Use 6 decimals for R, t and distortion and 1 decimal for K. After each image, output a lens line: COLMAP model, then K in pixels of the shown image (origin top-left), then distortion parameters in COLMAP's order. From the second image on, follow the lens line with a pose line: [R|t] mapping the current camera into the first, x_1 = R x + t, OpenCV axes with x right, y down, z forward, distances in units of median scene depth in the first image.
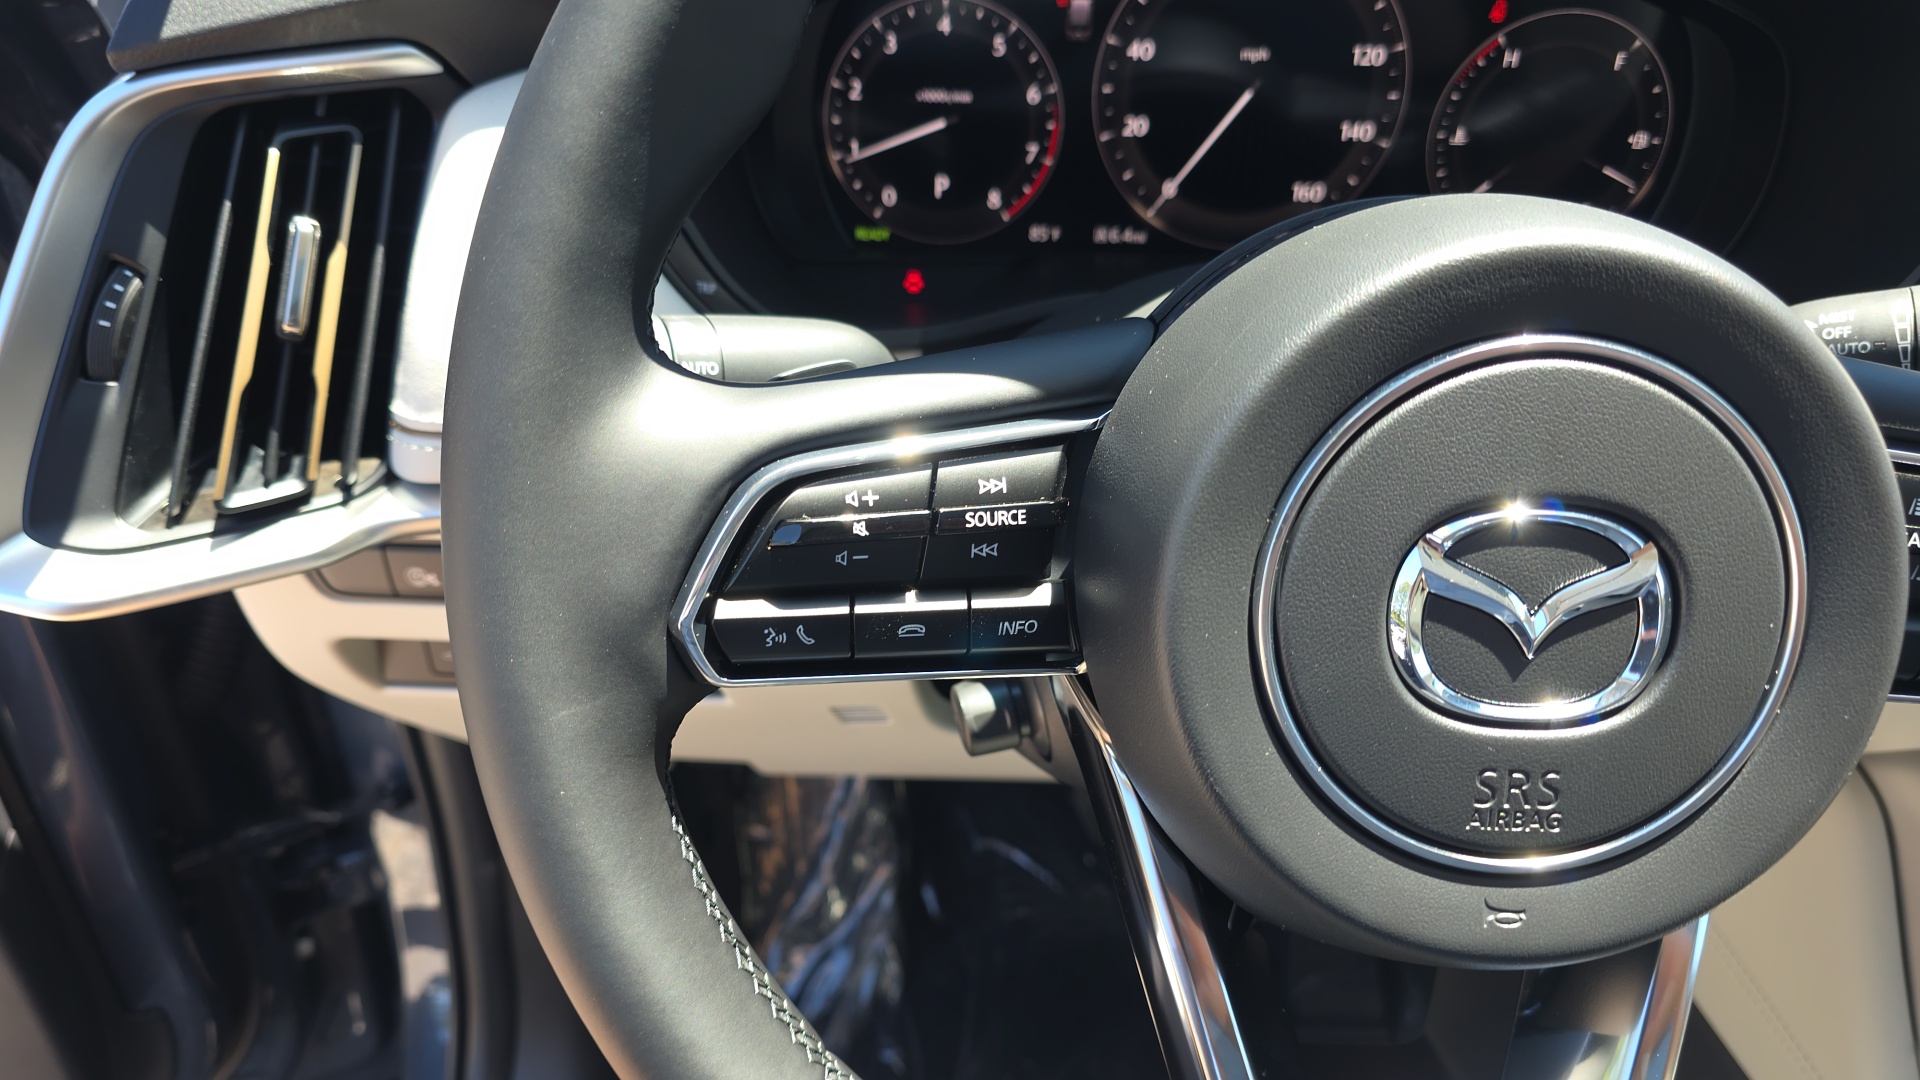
lens RADIAL K [[1331.6, 0, 951.3], [0, 1331.6, 559.8], [0, 0, 1]] dist [0.035362, -0.065677]
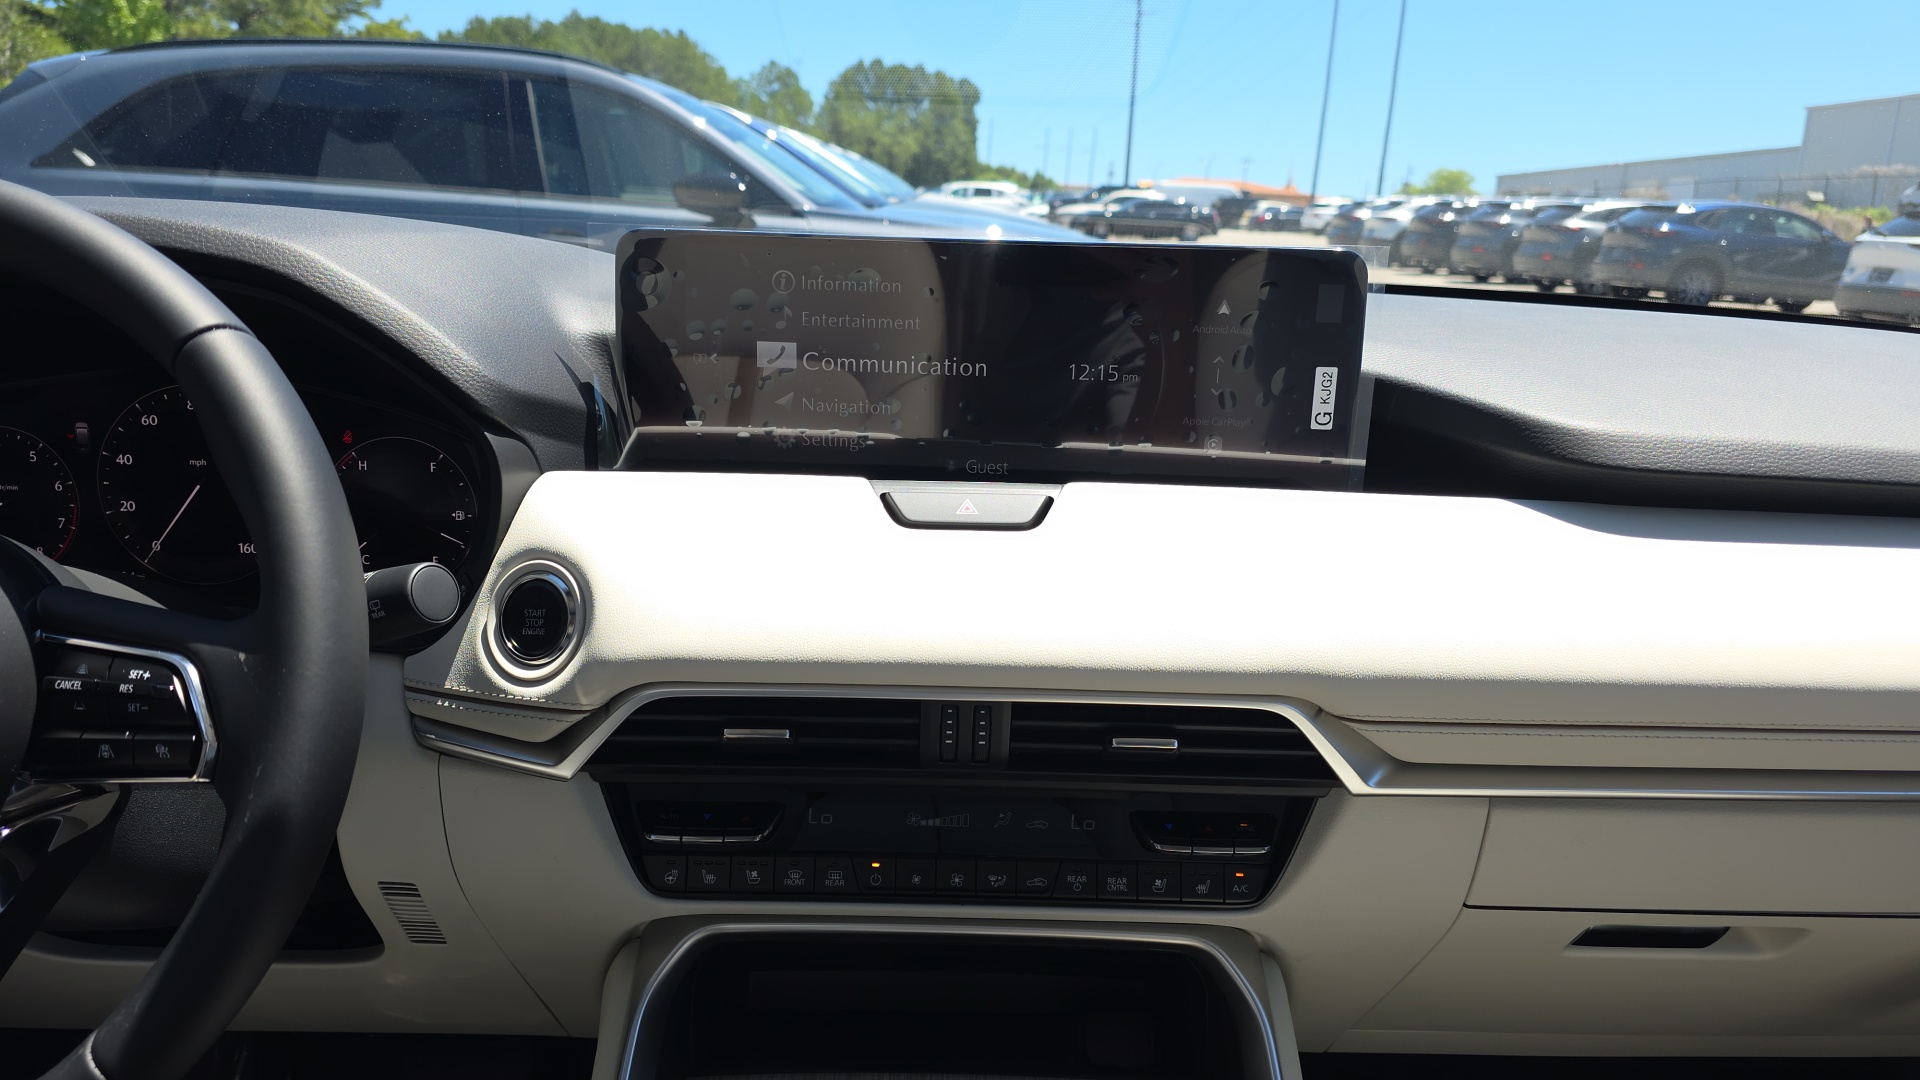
lens RADIAL K [[1312.5, 0, 947.3], [0, 1312.5, 540.0], [0, 0, 1]] dist [0.063176, -0.072075]
pose [[0.999731, 0.001849, 0.023128, 1.267122], [0.005972, 0.942732, -0.333499, 0.276382], [-0.022420, 0.333547, 0.942467, -0.544135]]
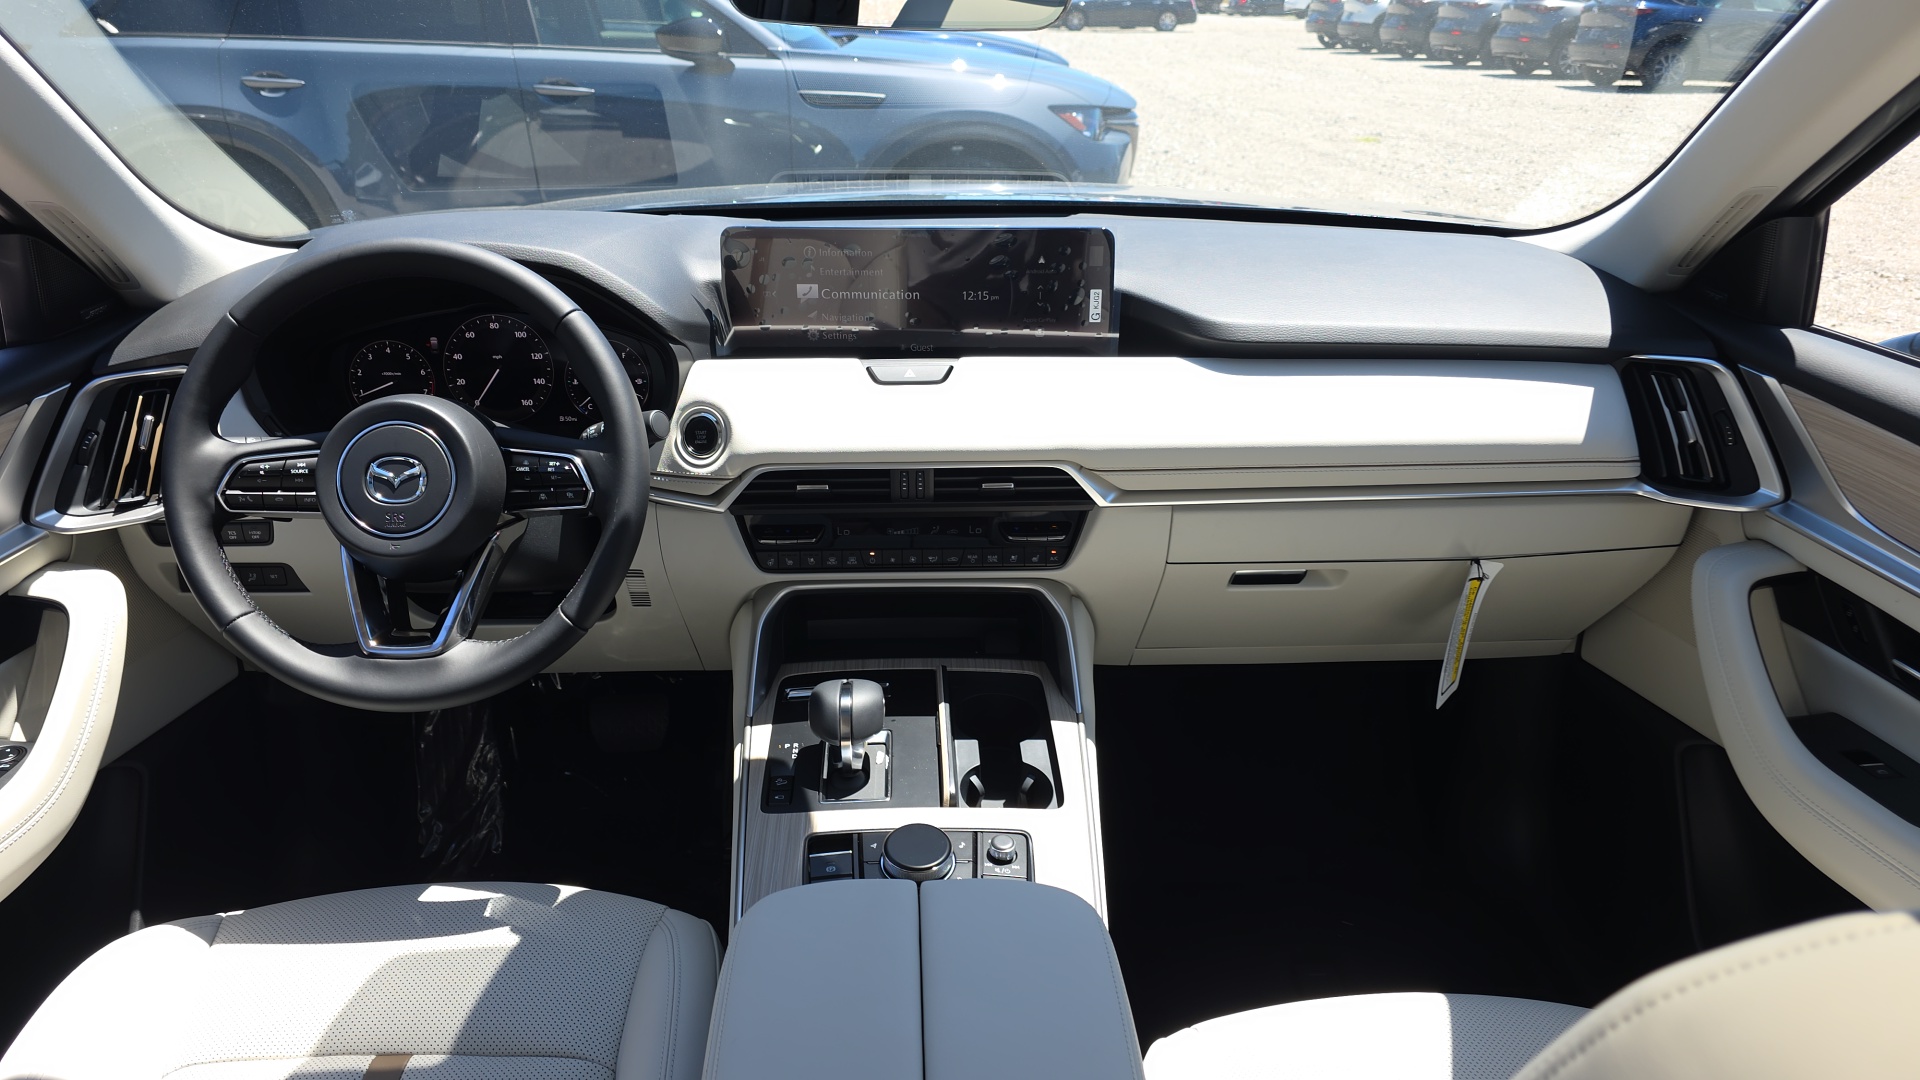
lens RADIAL K [[1306.8, 0, 929.6], [0, 1306.8, 543.5], [0, 0, 1]] dist [0.069151, -0.068855]
pose [[0.999197, -0.035568, 0.018444, 1.302654], [0.038451, 0.980641, -0.192003, 0.719920], [-0.011258, 0.192558, 0.981221, -2.071507]]
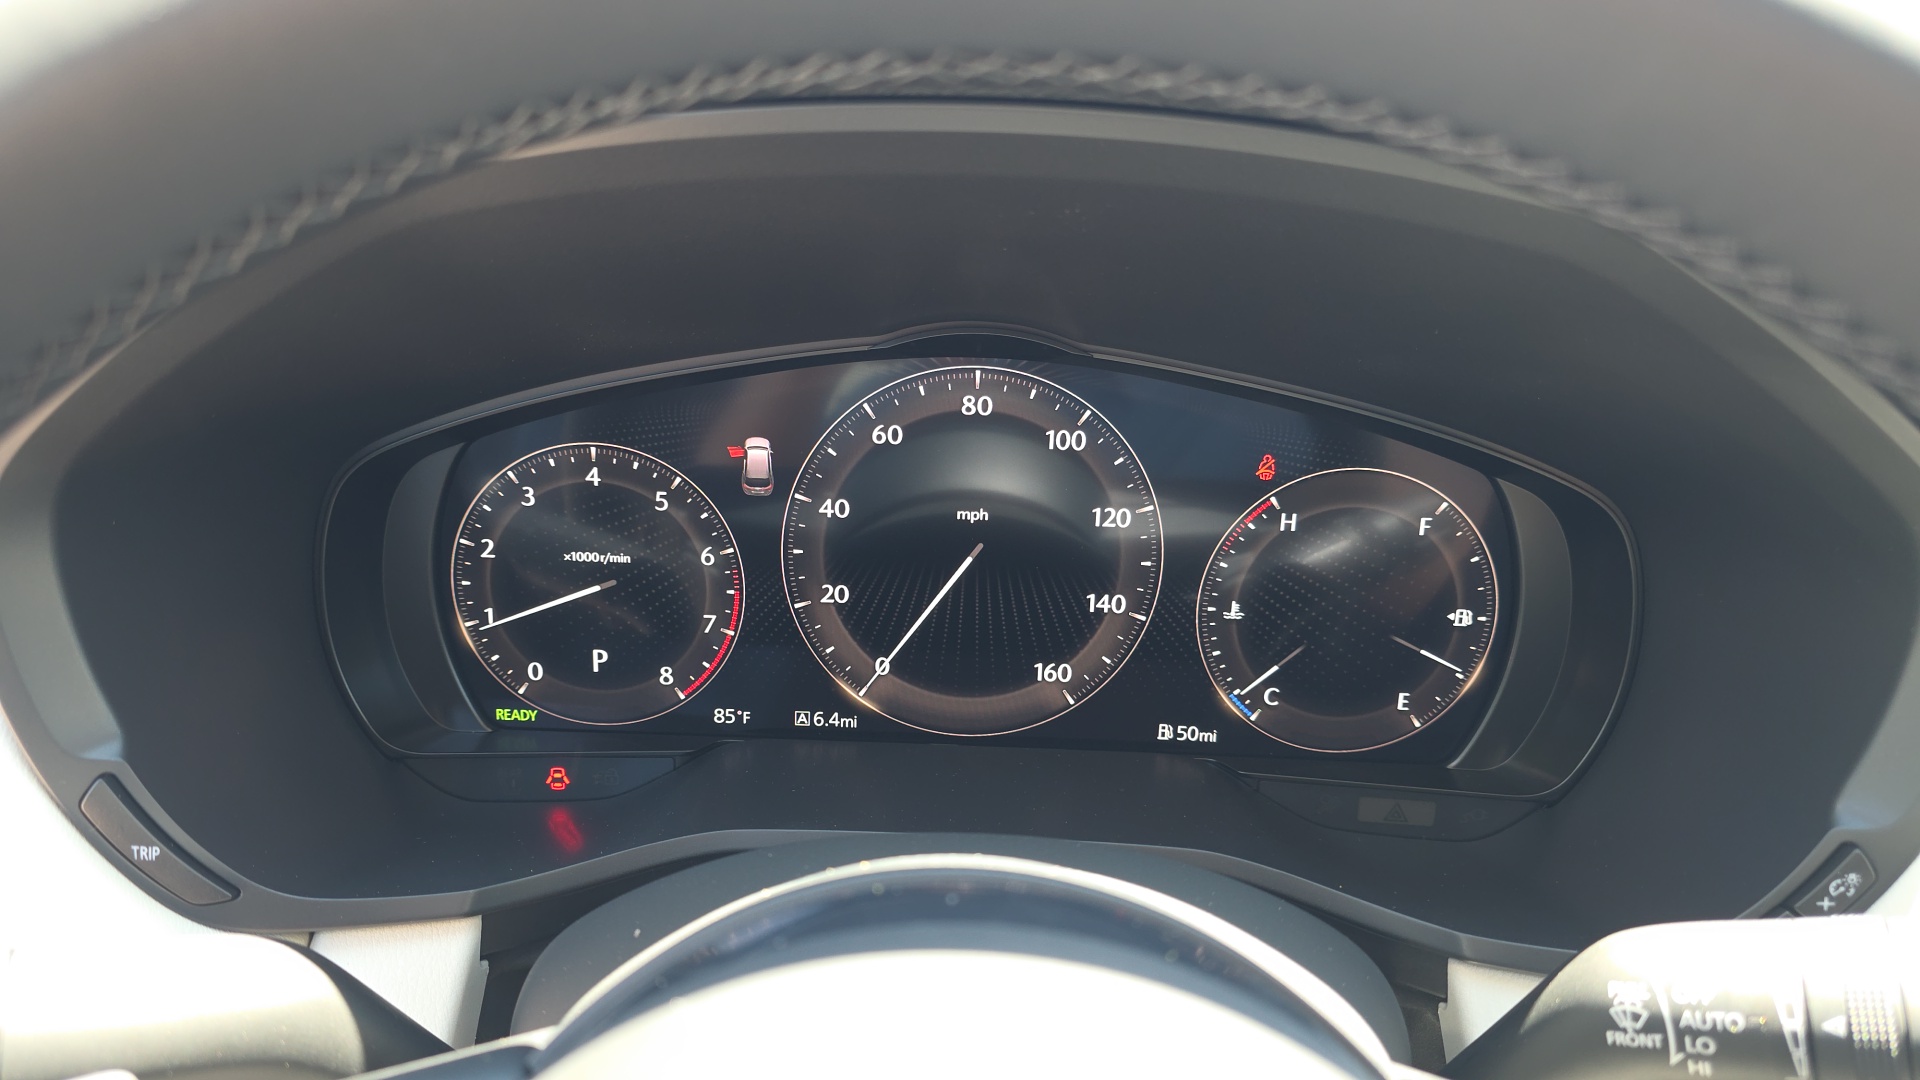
lens RADIAL K [[1349.1, 0, 930.3], [0, 1349.1, 542.4], [0, 0, 1]] dist [0.058925, -0.077056]
pose [[0.999914, 0.008348, -0.010139, 0.247804], [-0.010471, 0.972726, -0.231720, -0.201116], [0.007928, 0.231806, 0.972730, 0.237838]]
